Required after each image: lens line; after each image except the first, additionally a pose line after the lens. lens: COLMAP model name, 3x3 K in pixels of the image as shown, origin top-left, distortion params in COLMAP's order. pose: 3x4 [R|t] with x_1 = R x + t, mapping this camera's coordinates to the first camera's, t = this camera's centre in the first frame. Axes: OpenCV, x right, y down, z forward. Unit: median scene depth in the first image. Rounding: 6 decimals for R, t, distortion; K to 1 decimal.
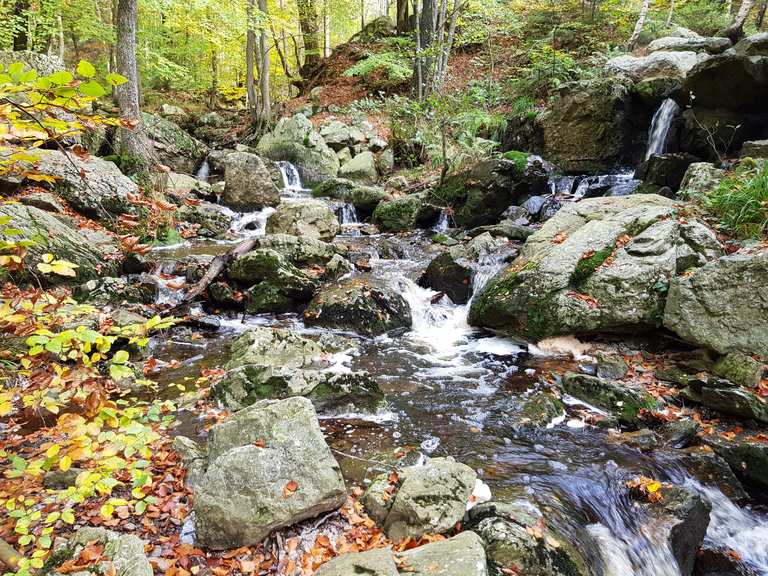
lens RADIAL K [[585.7, 0, 384.0], [0, 585.7, 288.0], [0, 0, 1]] dist [-0.000077, -0.012349]
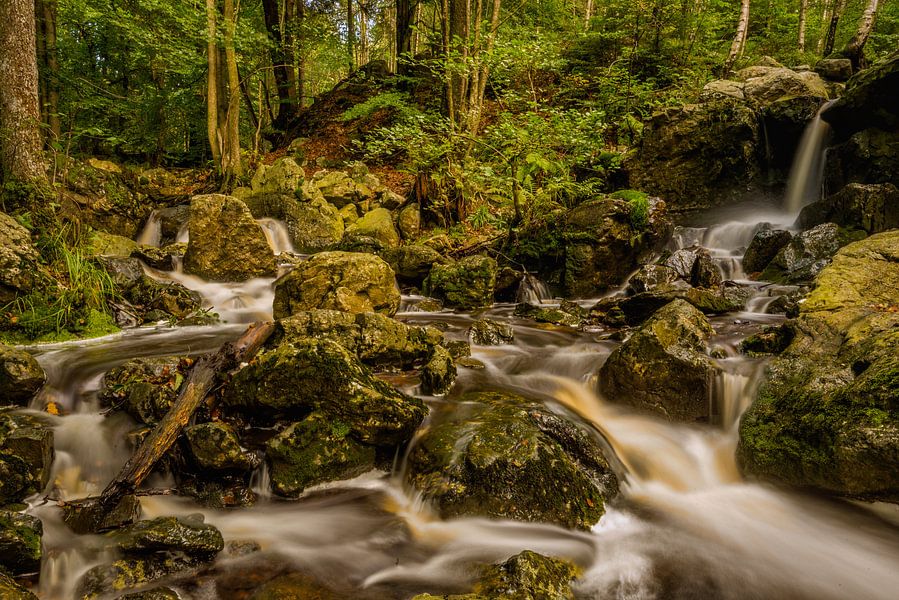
lens RADIAL K [[644.3, 0, 449.5], [0, 644.3, 300.0], [0, 0, 1]] dist [0.023604, -0.005900]
pose [[0.988737, -0.020688, 0.148224, -0.093848], [0.038928, 0.991860, -0.121239, -0.017319], [-0.144509, 0.125644, 0.981494, 0.267283]]
